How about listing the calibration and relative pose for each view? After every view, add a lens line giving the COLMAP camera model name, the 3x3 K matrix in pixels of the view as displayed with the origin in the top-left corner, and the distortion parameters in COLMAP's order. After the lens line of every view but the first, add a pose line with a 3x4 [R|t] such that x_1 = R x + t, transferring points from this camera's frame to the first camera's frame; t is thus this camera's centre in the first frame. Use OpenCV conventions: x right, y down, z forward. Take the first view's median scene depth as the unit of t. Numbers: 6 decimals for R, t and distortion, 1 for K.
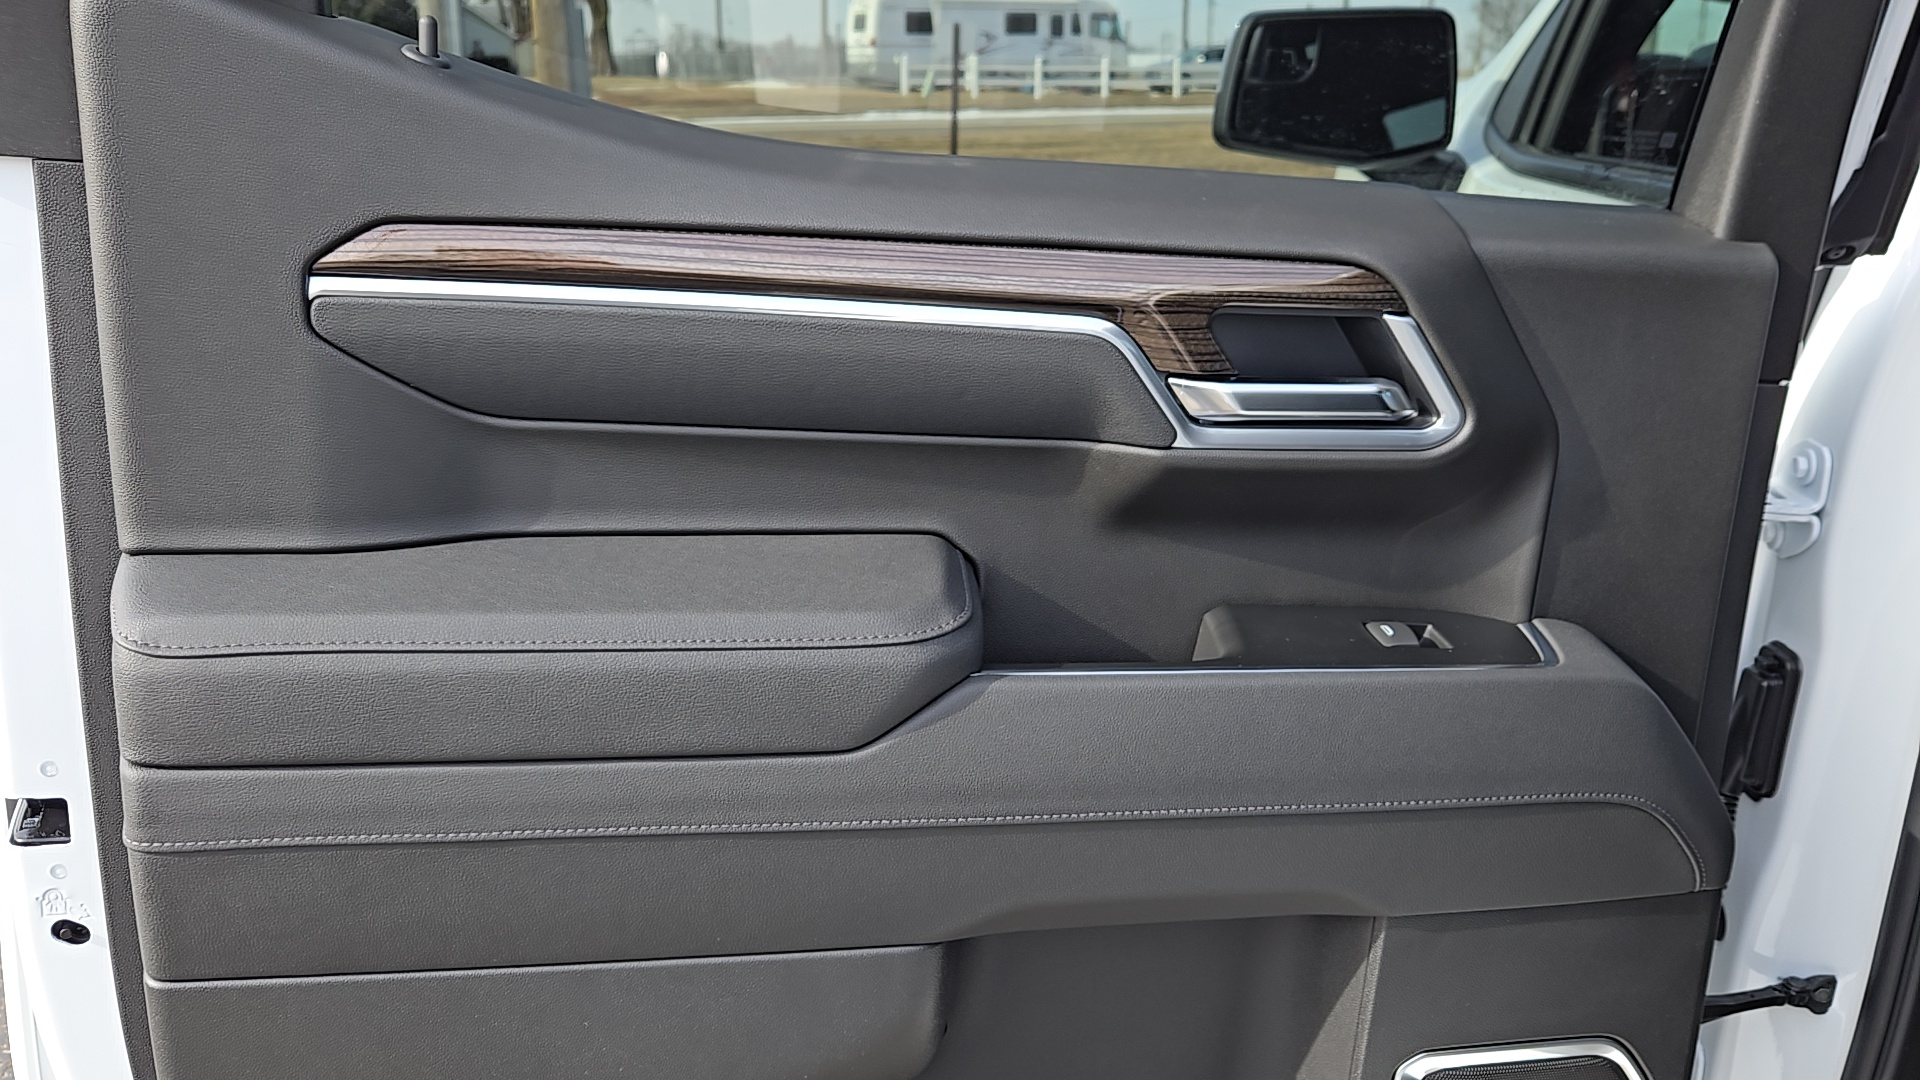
lens RADIAL K [[1609.0, 0, 952.2], [0, 1609.0, 536.3], [0, 0, 1]] dist [-0.006383, 0.001070]
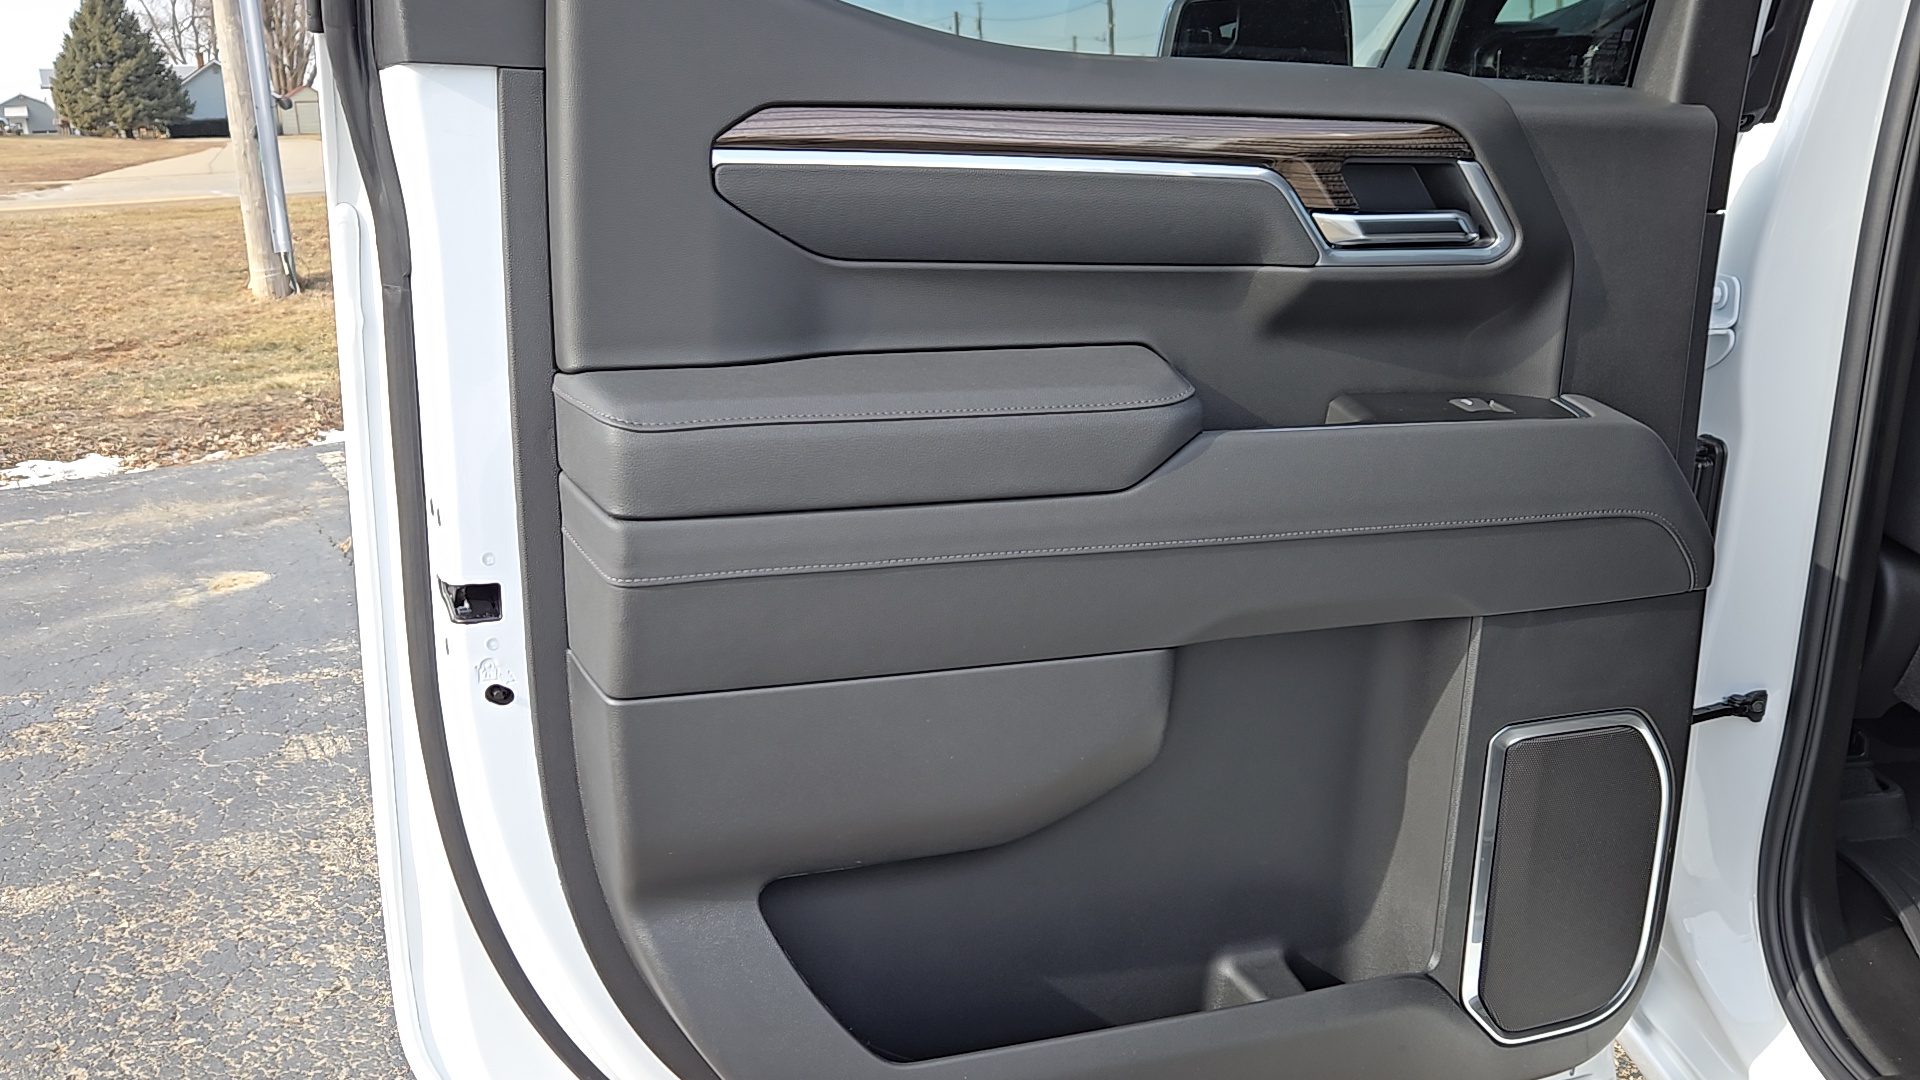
lens RADIAL K [[1587.0, 0, 953.8], [0, 1587.0, 536.3], [0, 0, 1]] dist [0.006344, -0.020281]
pose [[0.990536, -0.071442, 0.117195, -0.331756], [0.073595, 0.997188, -0.014144, 0.165202], [-0.115855, 0.022635, 0.993008, -0.274522]]
